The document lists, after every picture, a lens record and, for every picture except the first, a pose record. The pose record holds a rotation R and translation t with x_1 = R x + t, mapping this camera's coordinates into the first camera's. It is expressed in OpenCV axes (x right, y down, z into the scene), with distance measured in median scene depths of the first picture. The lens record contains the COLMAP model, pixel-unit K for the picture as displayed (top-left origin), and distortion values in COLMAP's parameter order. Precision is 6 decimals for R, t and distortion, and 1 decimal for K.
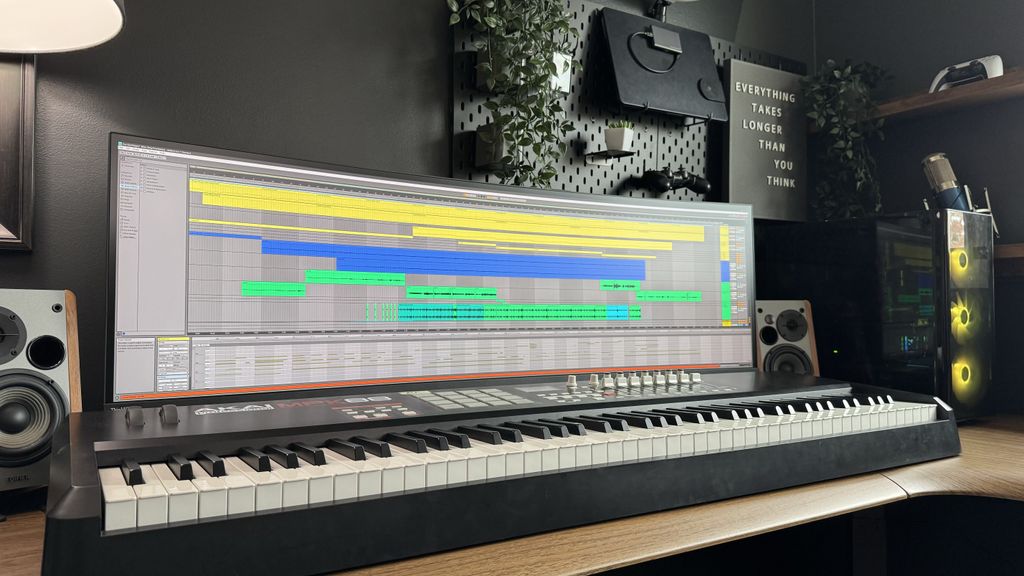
lens RADIAL K [[723.9, 0, 508.4], [0, 723.9, 287.2], [0, 0, 1]] dist [0.022489, -0.053343]
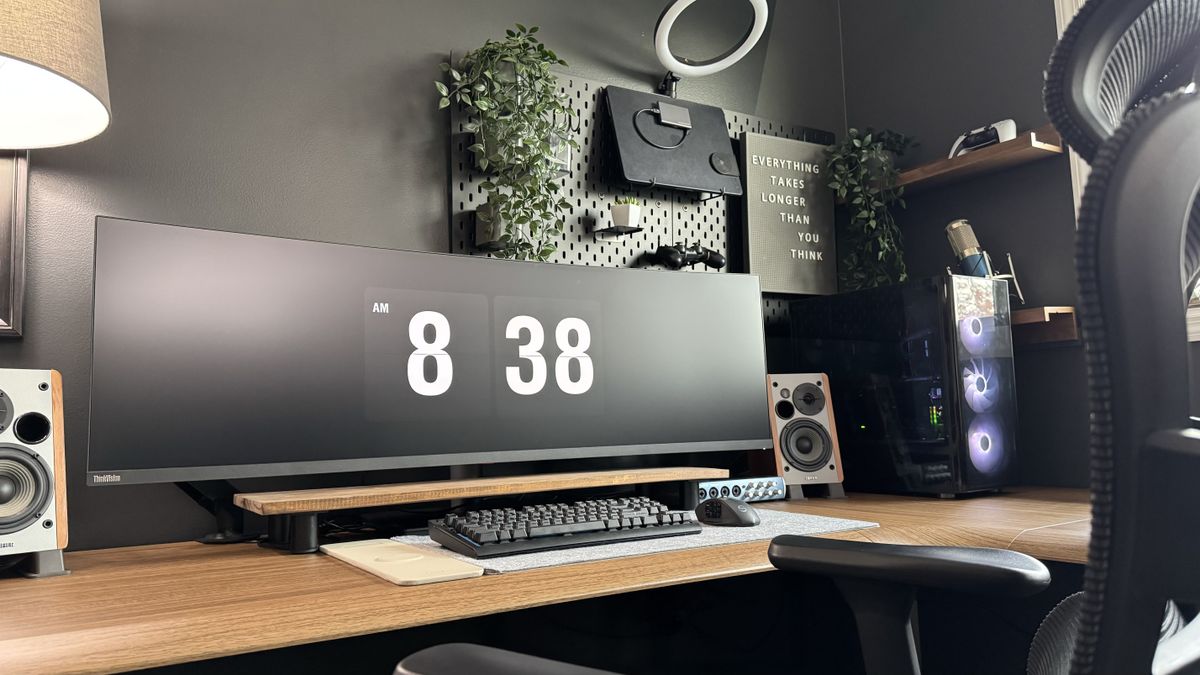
lens RADIAL K [[848.4, 0, 603.8], [0, 848.4, 334.9], [0, 0, 1]] dist [0.022489, -0.053343]
pose [[0.999557, -0.029229, 0.005633, 0.107596], [0.029553, 0.997085, -0.070345, 0.037591], [-0.003561, 0.070481, 0.997507, -0.137467]]
